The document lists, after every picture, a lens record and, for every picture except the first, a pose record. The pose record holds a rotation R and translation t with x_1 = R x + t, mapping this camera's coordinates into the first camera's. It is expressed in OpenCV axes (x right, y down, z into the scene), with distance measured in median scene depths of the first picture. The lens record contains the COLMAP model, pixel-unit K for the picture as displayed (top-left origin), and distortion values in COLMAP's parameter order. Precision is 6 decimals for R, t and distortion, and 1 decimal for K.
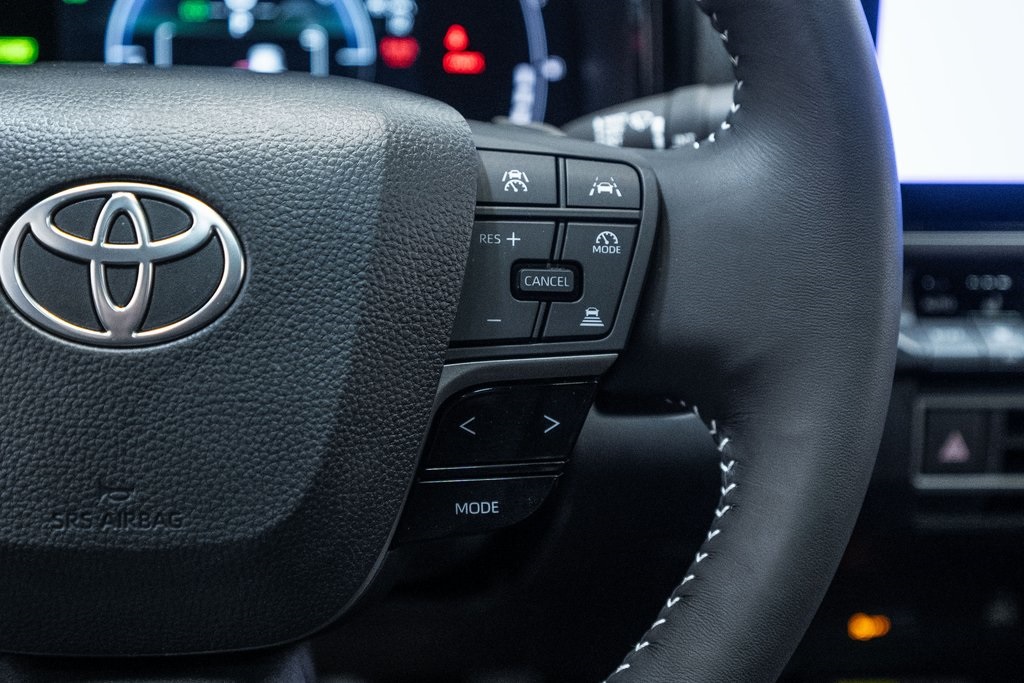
lens RADIAL K [[1435.1, 0, 511.2], [0, 1435.1, 327.3], [0, 0, 1]] dist [0.018857, 0.017948]
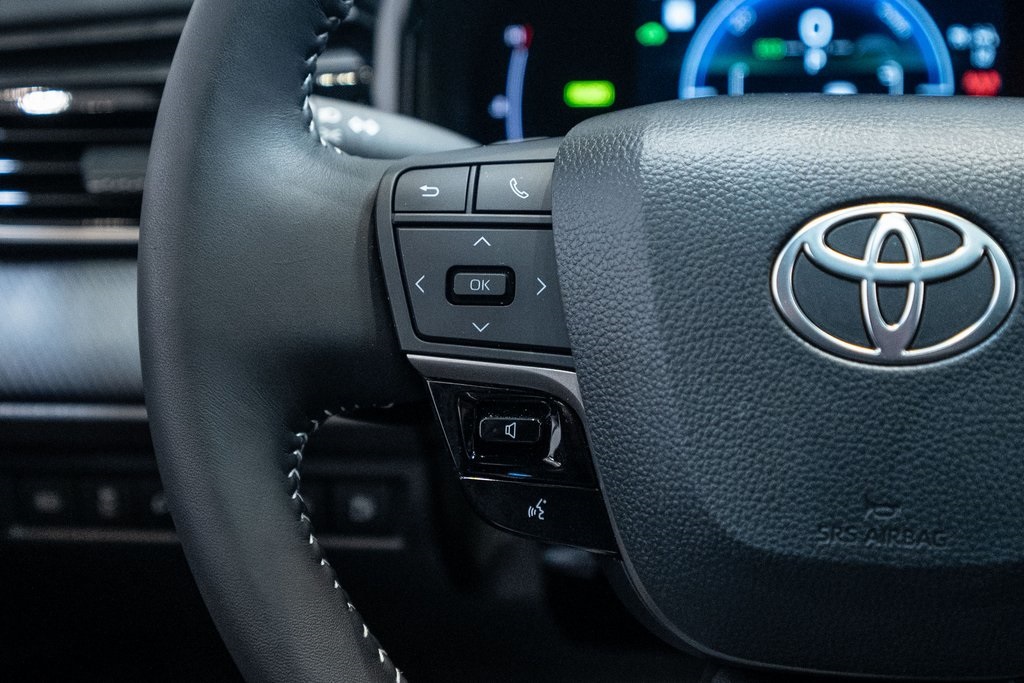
lens RADIAL K [[1533.5, 0, 512.0], [0, 1533.5, 341.5], [0, 0, 1]] dist [0.048908, 0.031732]
pose [[0.974519, 0.017101, -0.223654, -0.287455], [-0.025573, 0.999059, -0.035036, 0.041979], [0.222844, 0.039863, 0.974039, -0.118312]]
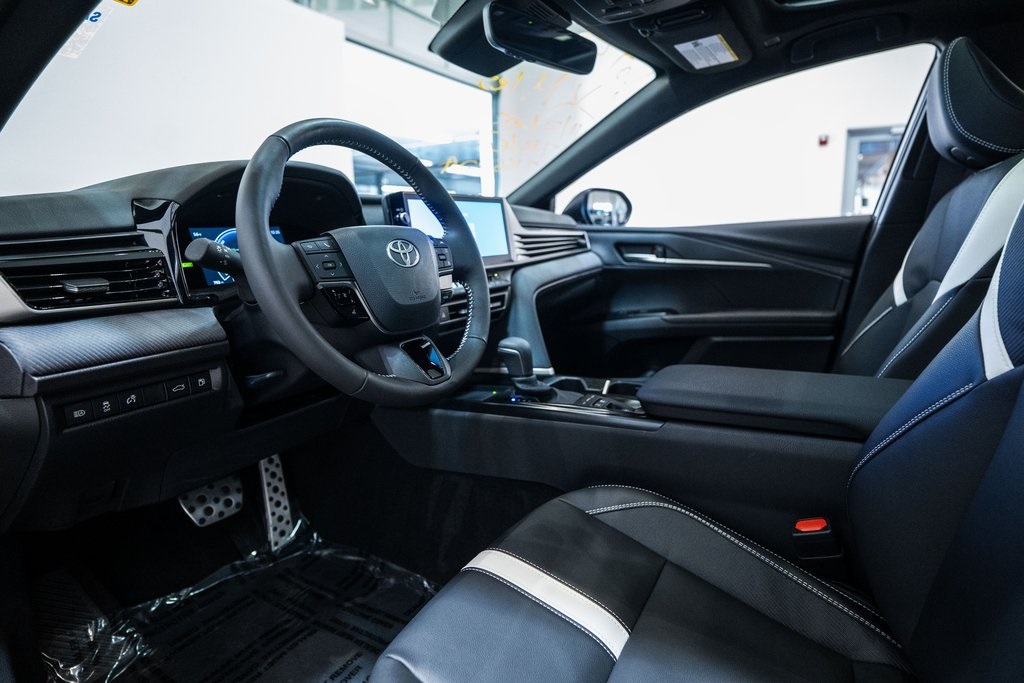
lens RADIAL K [[552.7, 0, 512.9], [0, 552.7, 330.5], [0, 0, 1]] dist [-0.000311, 0.046515]
pose [[0.597937, -0.192758, 0.778020, -1.726465], [0.333401, 0.942511, -0.022719, 0.423035], [-0.728914, 0.272977, 0.627828, -0.563901]]
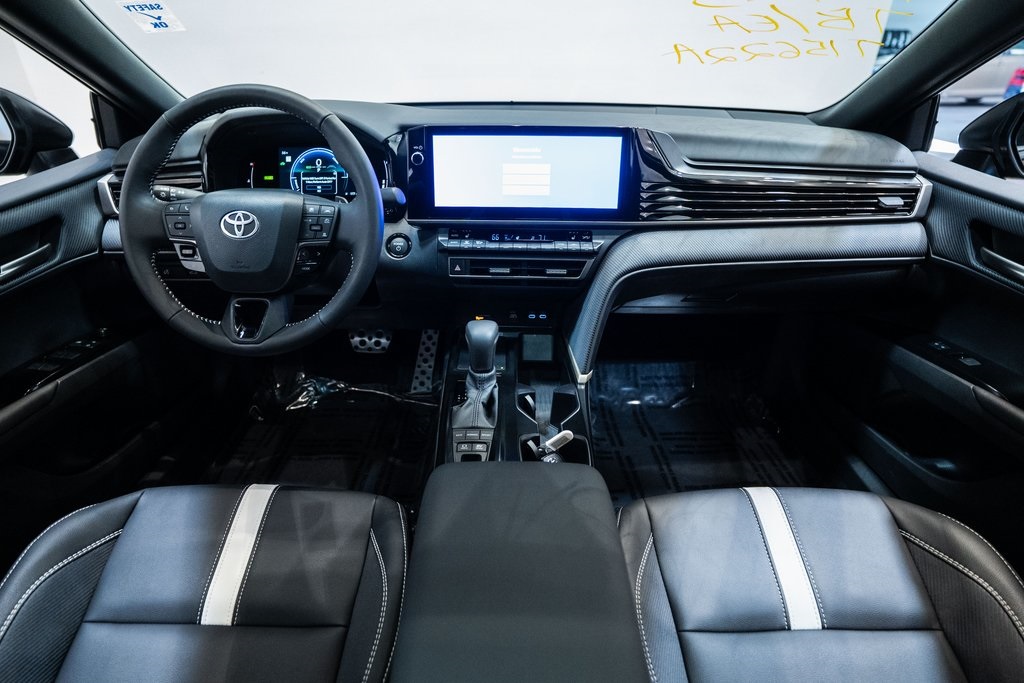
lens RADIAL K [[581.7, 0, 518.6], [0, 581.7, 322.0], [0, 0, 1]] dist [-0.080157, 0.058568]
pose [[0.991568, 0.027311, -0.126676, 1.201994], [-0.013382, 0.993894, 0.109527, 0.082247], [0.128894, -0.106909, 0.985879, -1.256033]]
